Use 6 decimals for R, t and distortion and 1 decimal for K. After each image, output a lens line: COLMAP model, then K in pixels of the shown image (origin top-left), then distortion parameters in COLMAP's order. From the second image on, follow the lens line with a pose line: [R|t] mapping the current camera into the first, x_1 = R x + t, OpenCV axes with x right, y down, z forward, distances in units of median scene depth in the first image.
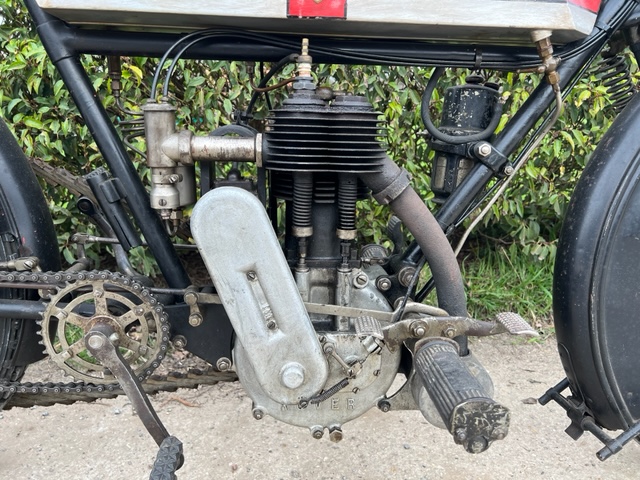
lens RADIAL K [[517.6, 0, 320.0], [0, 517.6, 240.0], [0, 0, 1]] dist [0.098096, -0.164791]
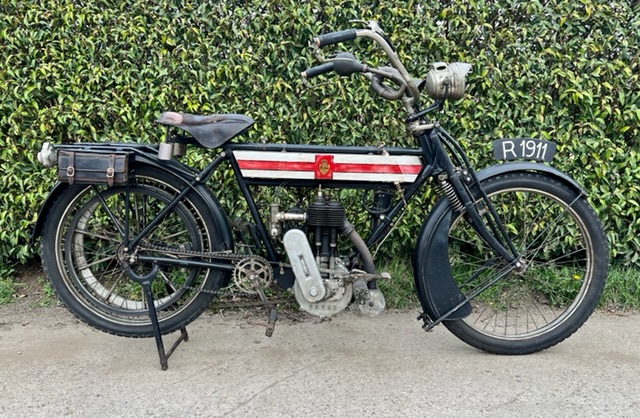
lens RADIAL K [[524.2, 0, 320.0], [0, 524.2, 209.0], [0, 0, 1]] dist [0.080372, -0.104198]
pose [[0.997185, 0.021680, -0.071779, 0.186092], [-0.029136, 0.994097, -0.104514, 0.097195], [0.069090, 0.106311, 0.991930, -1.995400]]
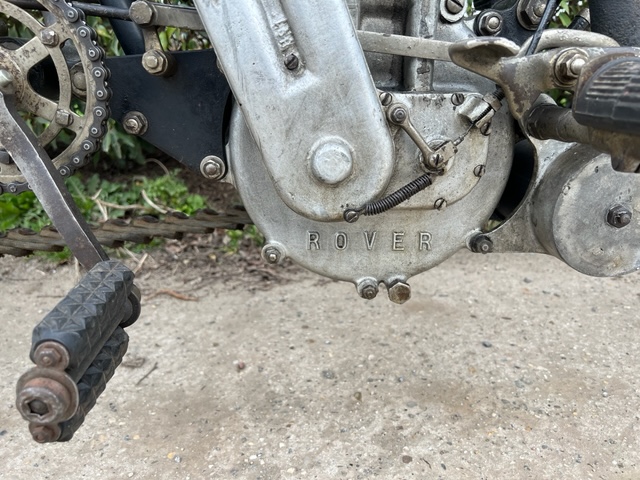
lens RADIAL K [[517.6, 0, 320.0], [0, 517.6, 240.0], [0, 0, 1]] dist [0.098096, -0.164791]
pose [[0.999299, -0.001401, -0.037424, -0.043206], [0.003775, 0.997978, 0.063443, 0.301909], [0.037259, -0.063540, 0.997284, 0.438005]]
